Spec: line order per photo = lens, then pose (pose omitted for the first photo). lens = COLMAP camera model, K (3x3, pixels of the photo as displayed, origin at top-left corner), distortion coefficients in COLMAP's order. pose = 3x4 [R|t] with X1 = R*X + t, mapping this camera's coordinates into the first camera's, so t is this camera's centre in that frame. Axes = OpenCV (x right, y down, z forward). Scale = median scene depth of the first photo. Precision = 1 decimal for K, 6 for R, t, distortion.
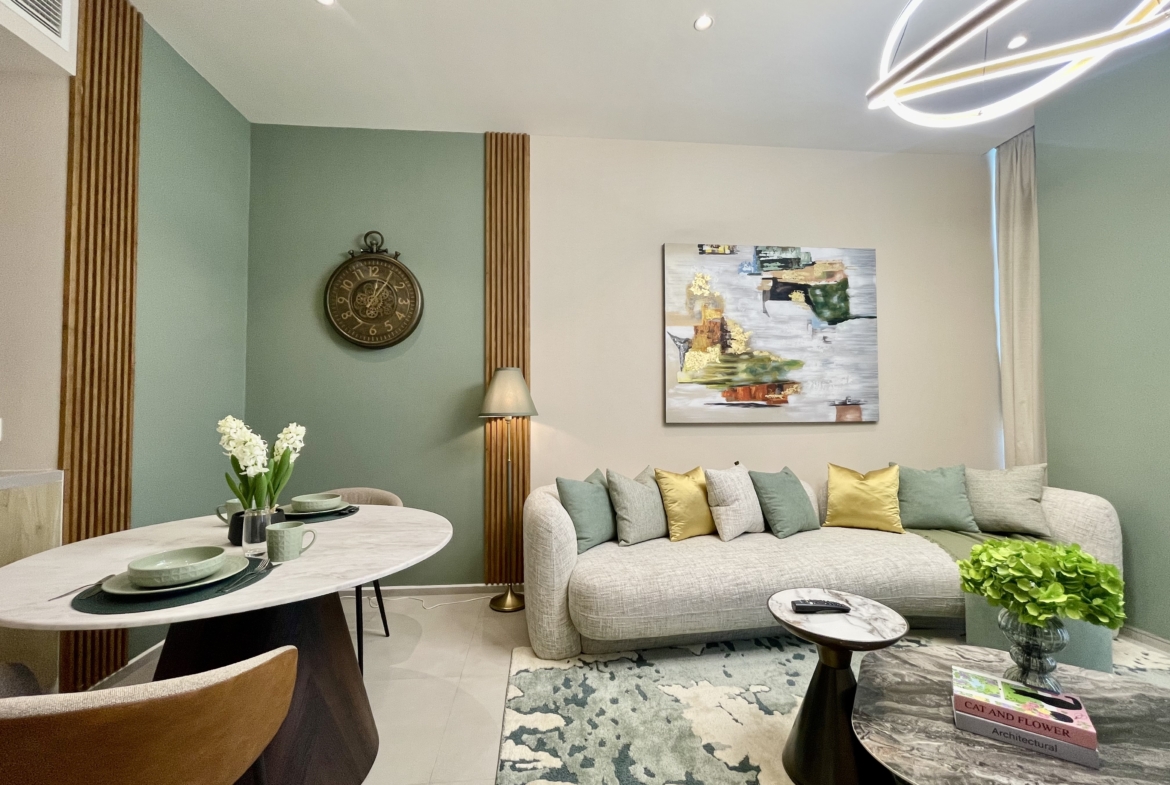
lens RADIAL K [[476.0, 0, 579.8], [0, 476.0, 393.6], [0, 0, 1]] dist [-0.002215, 0.000092]
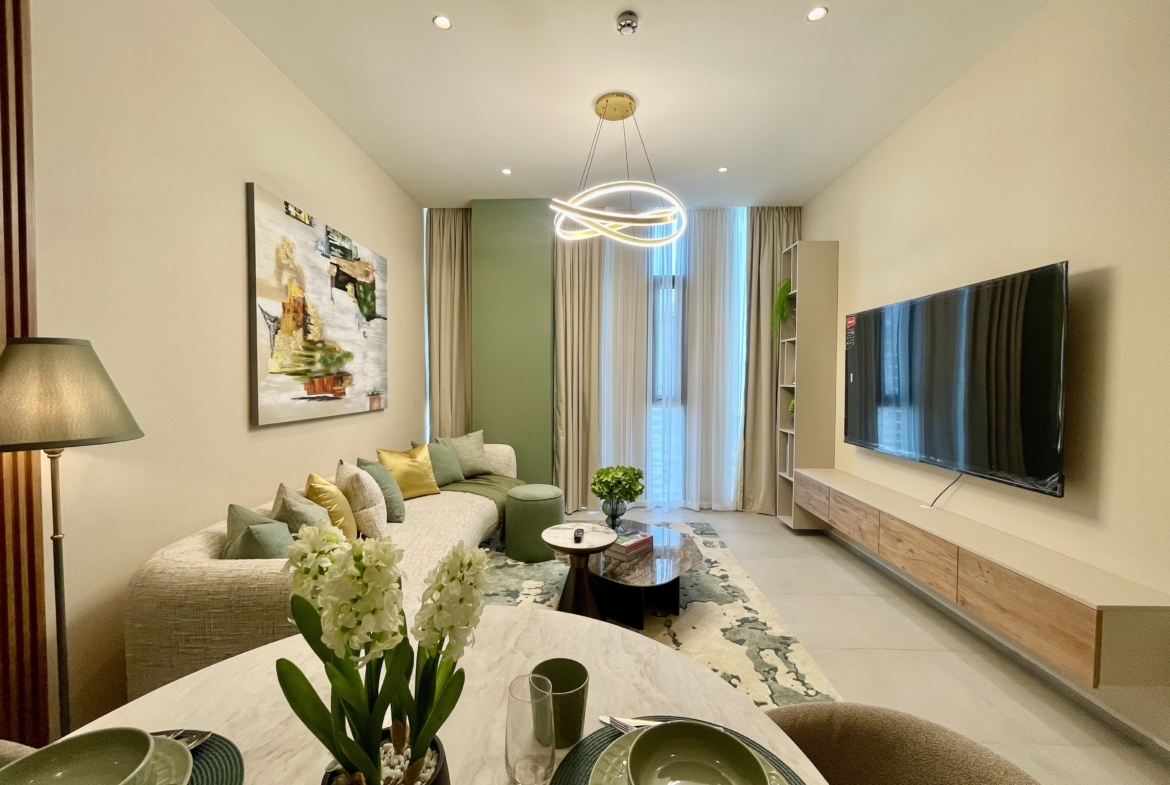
lens RADIAL K [[476.0, 0, 581.1], [0, 476.0, 392.1], [0, 0, 1]] dist [-0.002215, 0.000092]
pose [[0.110925, -0.020993, 0.993607, -0.503759], [-0.036850, 0.999003, 0.025221, -0.029361], [-0.993145, -0.039412, 0.110041, 0.402803]]
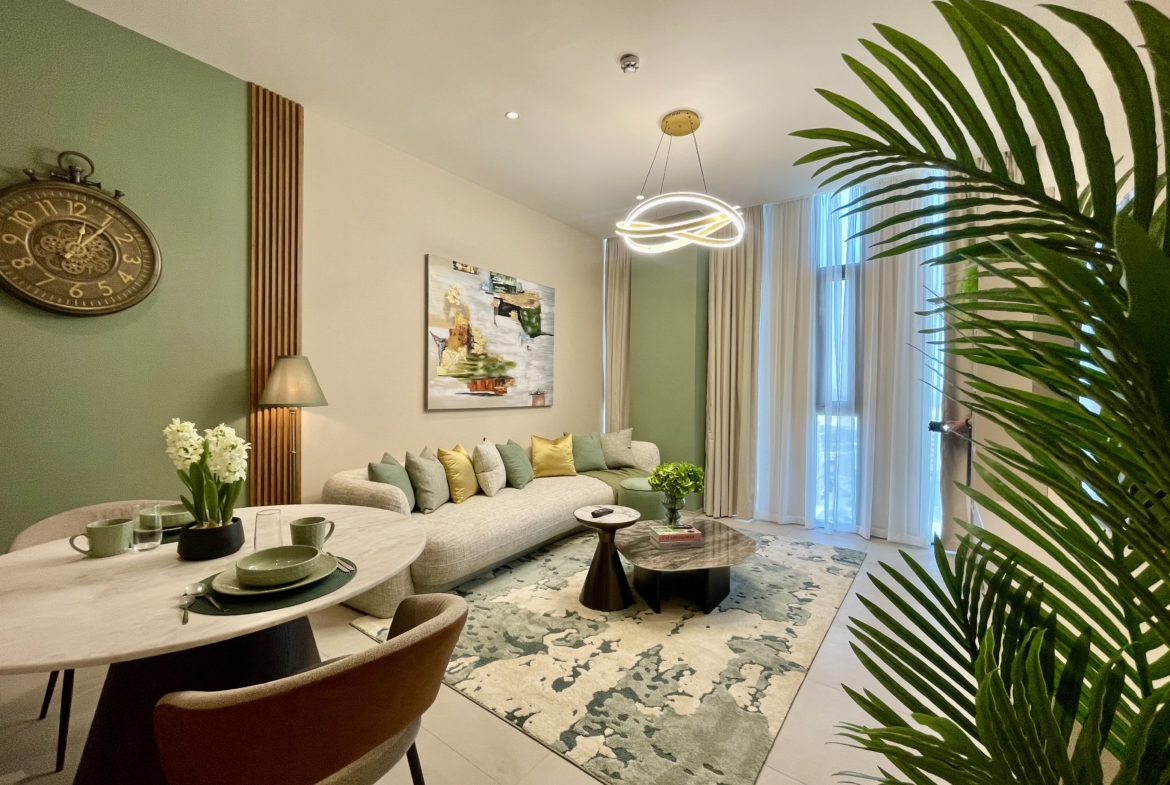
lens RADIAL K [[476.0, 0, 582.3], [0, 476.0, 393.5], [0, 0, 1]] dist [-0.002215, 0.000092]
pose [[0.666208, 0.004780, 0.745750, -0.433186], [-0.038172, 0.998887, 0.027698, -0.024551], [-0.744788, -0.046920, 0.665649, -0.061839]]
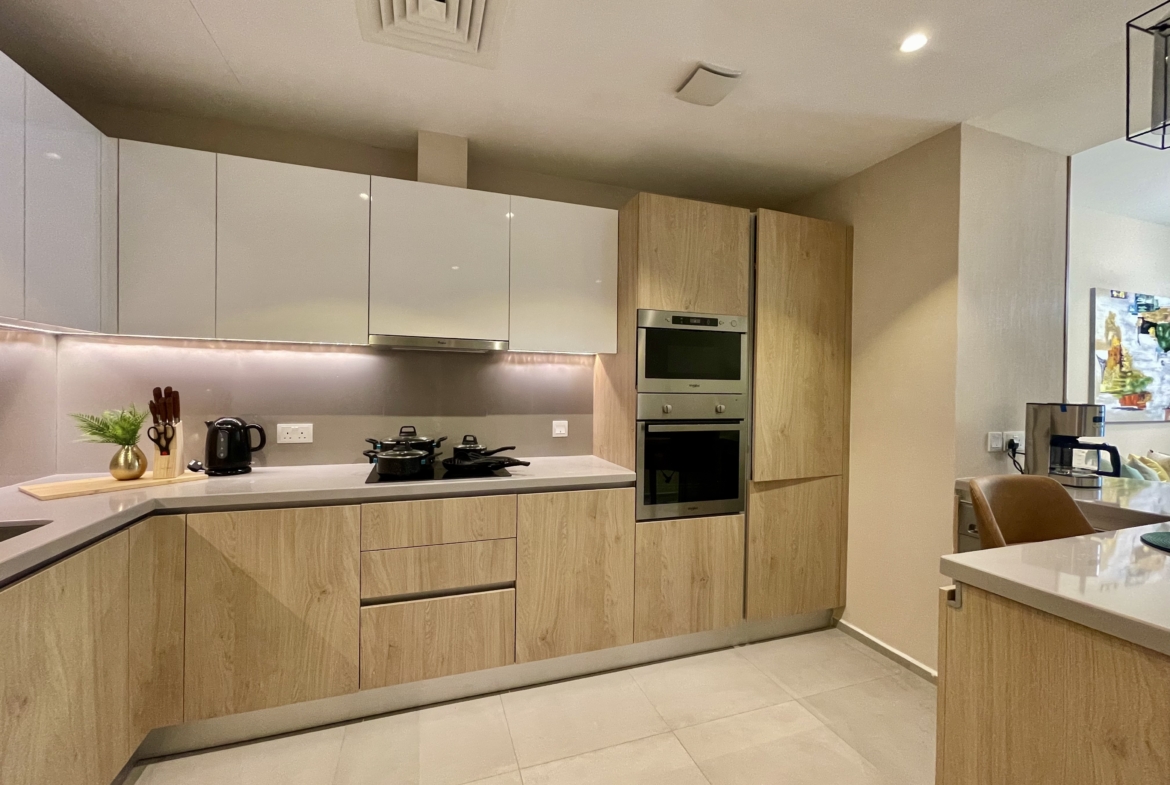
lens RADIAL K [[476.0, 0, 578.7], [0, 476.0, 397.4], [0, 0, 1]] dist [-0.002215, 0.000092]
pose [[0.968714, 0.008987, 0.248019, -1.553436], [-0.019618, 0.998990, 0.040427, -0.033927], [-0.247405, -0.044028, 0.967911, 0.056953]]
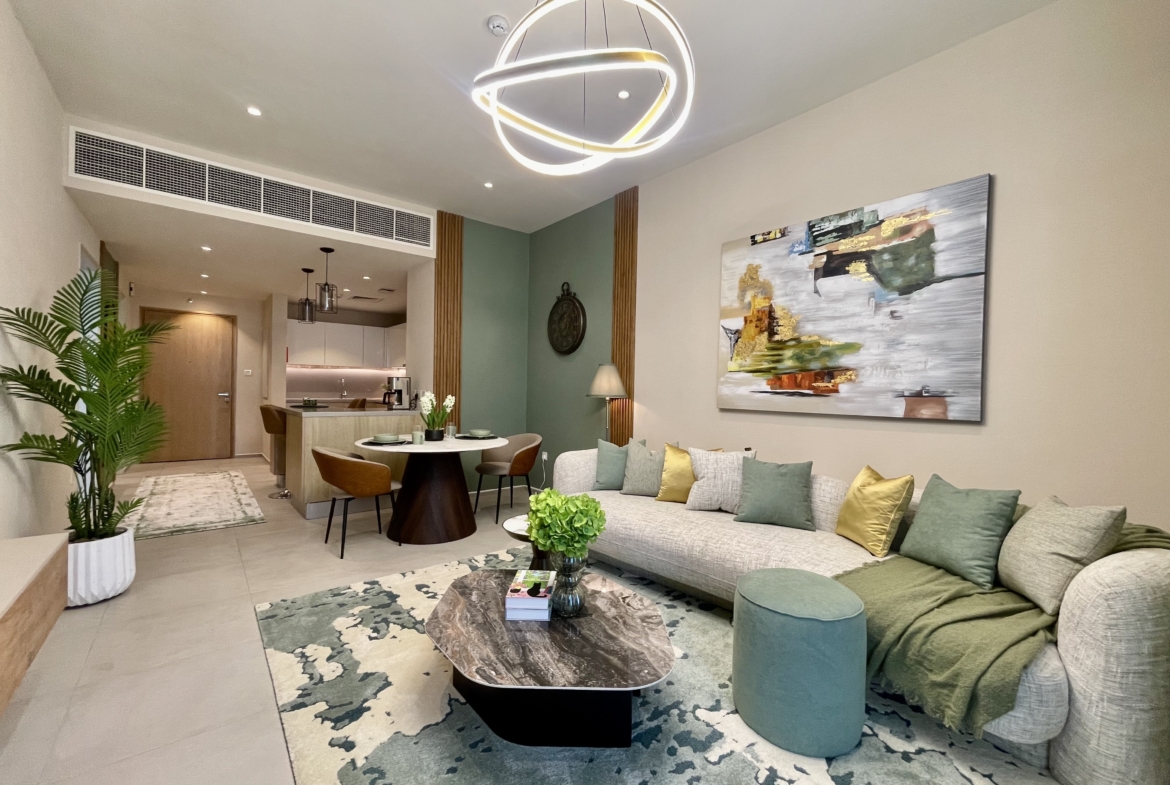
lens RADIAL K [[476.0, 0, 580.6], [0, 476.0, 392.7], [0, 0, 1]] dist [-0.002215, 0.000092]
pose [[0.559402, 0.021523, -0.828617, 0.905946], [0.003210, 0.999599, 0.028132, -0.006023], [0.828890, -0.018397, 0.559108, 0.115831]]
